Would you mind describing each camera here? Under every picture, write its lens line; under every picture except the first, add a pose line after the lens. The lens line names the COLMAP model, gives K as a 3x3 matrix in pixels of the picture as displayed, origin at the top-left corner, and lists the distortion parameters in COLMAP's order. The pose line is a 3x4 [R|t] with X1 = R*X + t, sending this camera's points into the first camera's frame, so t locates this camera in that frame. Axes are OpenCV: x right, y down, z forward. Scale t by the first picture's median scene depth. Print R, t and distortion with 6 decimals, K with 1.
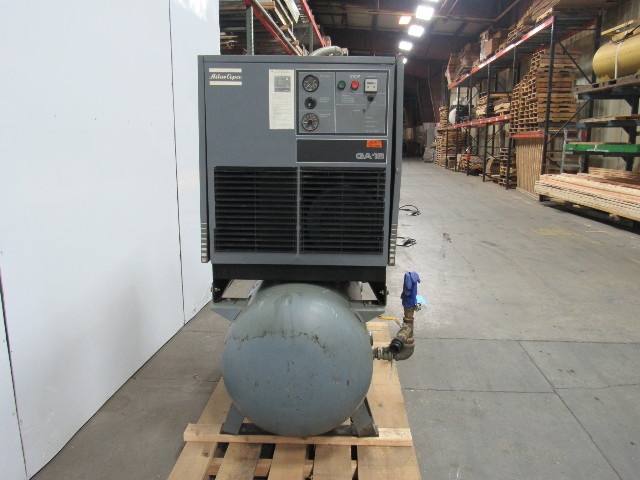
lens RADIAL K [[491.6, 0, 320.0], [0, 491.6, 240.0], [0, 0, 1]] dist [-0.029896, 0.001132]
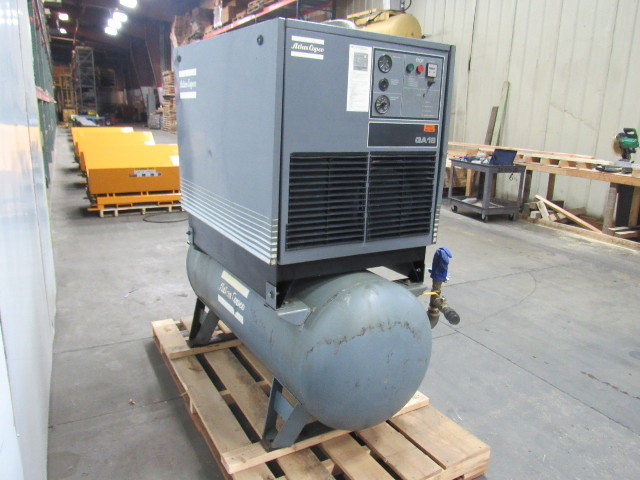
lens RADIAL K [[491.6, 0, 320.0], [0, 491.6, 240.0], [0, 0, 1]] dist [-0.029896, 0.001132]
pose [[0.846231, -0.108604, 0.521630, -0.634286], [0.073459, 0.993438, 0.087663, -0.069548], [-0.527728, -0.035865, 0.848656, 0.239103]]
